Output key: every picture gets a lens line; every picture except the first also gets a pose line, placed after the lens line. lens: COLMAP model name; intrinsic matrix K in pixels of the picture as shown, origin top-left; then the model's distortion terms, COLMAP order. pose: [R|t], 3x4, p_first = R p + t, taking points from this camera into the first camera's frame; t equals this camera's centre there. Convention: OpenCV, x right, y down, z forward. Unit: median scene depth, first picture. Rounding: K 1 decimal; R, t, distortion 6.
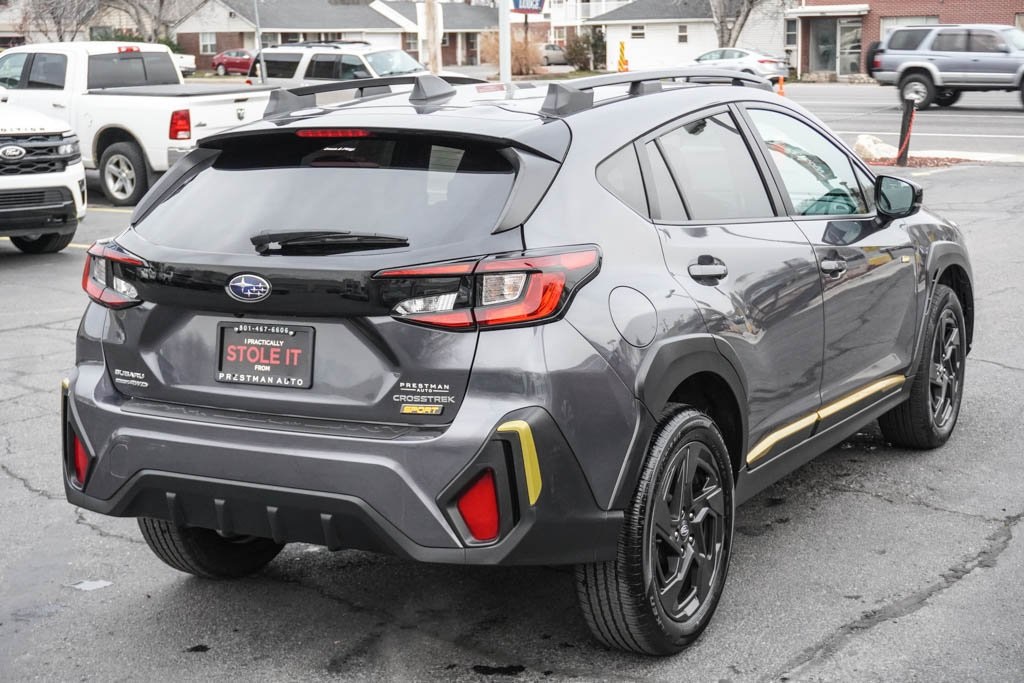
lens RADIAL K [[1532.2, 0, 512.0], [0, 1532.2, 341.5], [0, 0, 1]] dist [0.011901, 0.094307]
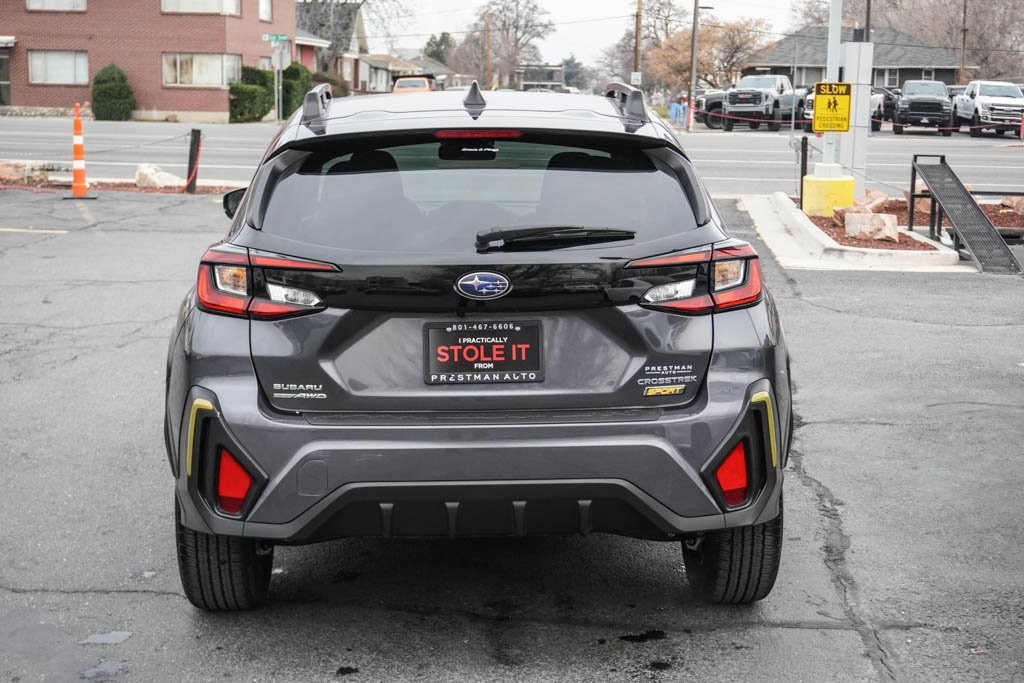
lens RADIAL K [[1525.5, 0, 471.5], [0, 1525.5, 341.5], [0, 0, 1]] dist [0.010994, 0.023104]
pose [[0.854728, -0.058756, 0.515740, -0.685054], [0.069920, 0.997550, -0.002231, 0.003161], [-0.514345, 0.037967, 0.856742, 0.150669]]
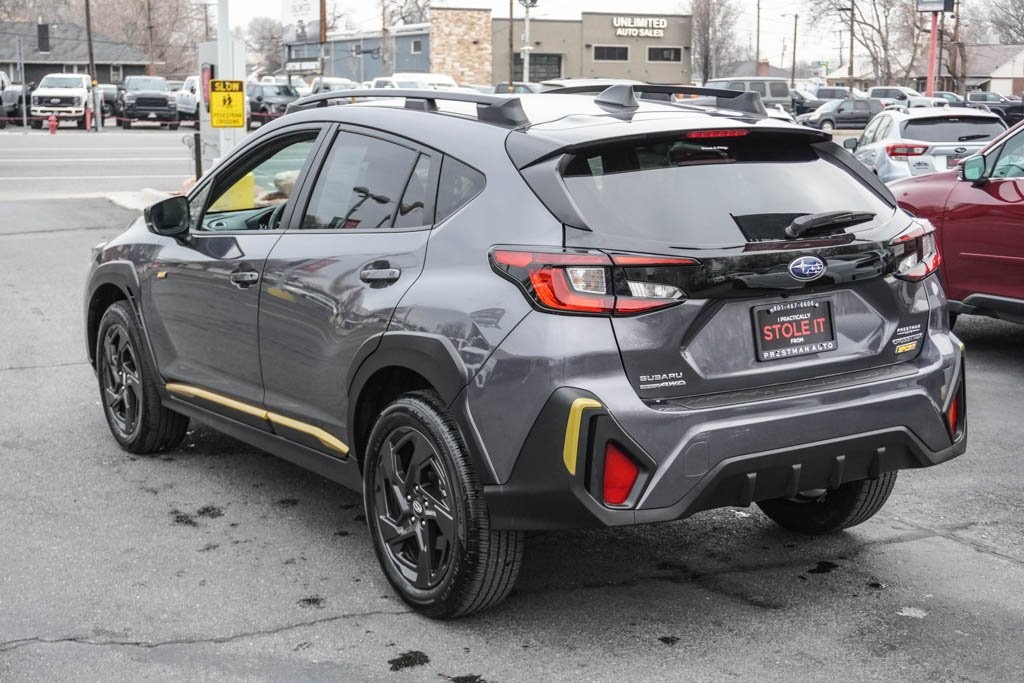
lens RADIAL K [[1525.5, 0, 471.5], [0, 1525.5, 341.5], [0, 0, 1]] dist [0.010994, 0.023104]
pose [[0.478697, -0.126528, 0.868815, -1.249619], [0.152594, 0.986491, 0.059589, -0.084892], [-0.864618, 0.104050, 0.491537, 0.660254]]
